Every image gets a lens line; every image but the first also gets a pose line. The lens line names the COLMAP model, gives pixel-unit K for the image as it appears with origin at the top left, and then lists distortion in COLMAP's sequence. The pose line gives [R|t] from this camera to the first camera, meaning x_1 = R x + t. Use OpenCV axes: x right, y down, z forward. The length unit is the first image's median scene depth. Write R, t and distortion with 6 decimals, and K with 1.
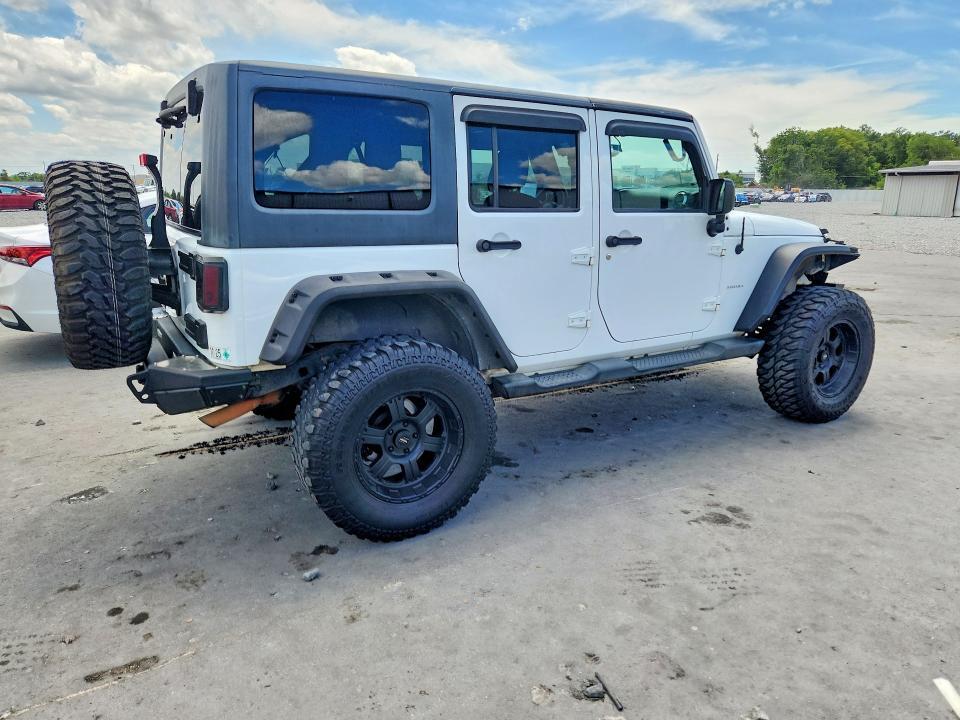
lens RADIAL K [[737.4, 0, 492.2], [0, 737.4, 359.3], [0, 0, 1]] dist [0.027276, -0.003654]
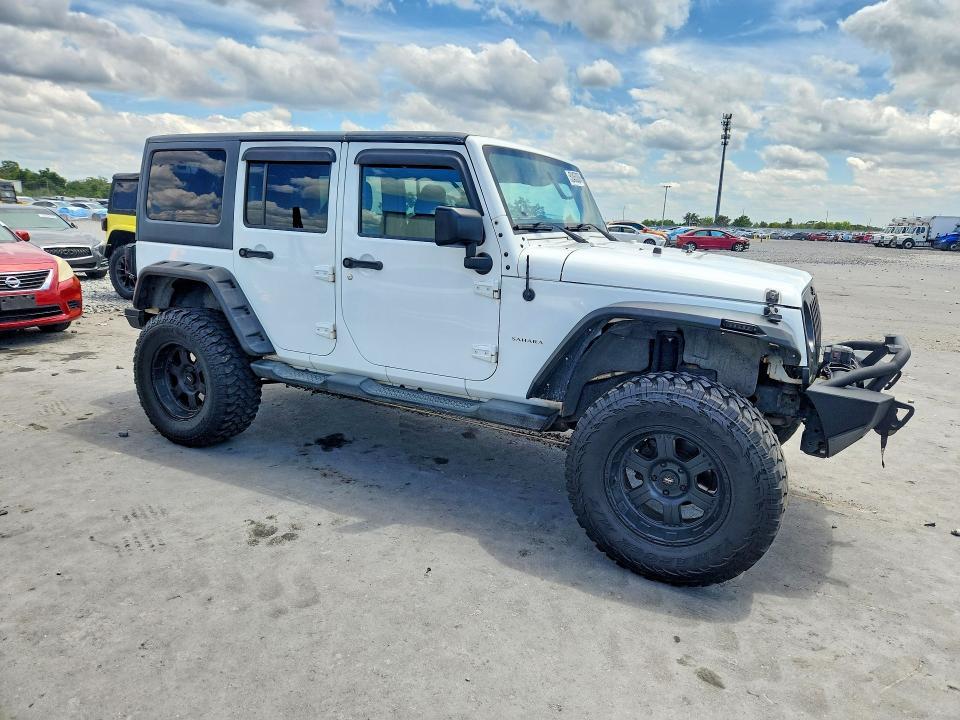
lens RADIAL K [[708.9, 0, 466.5], [0, 708.9, 357.0], [0, 0, 1]] dist [0.002874, -0.000402]
pose [[0.446522, 0.185759, -0.875278, 1.193143], [-0.235011, 0.968217, 0.085593, -0.160546], [0.863358, 0.167481, 0.475986, 0.705797]]
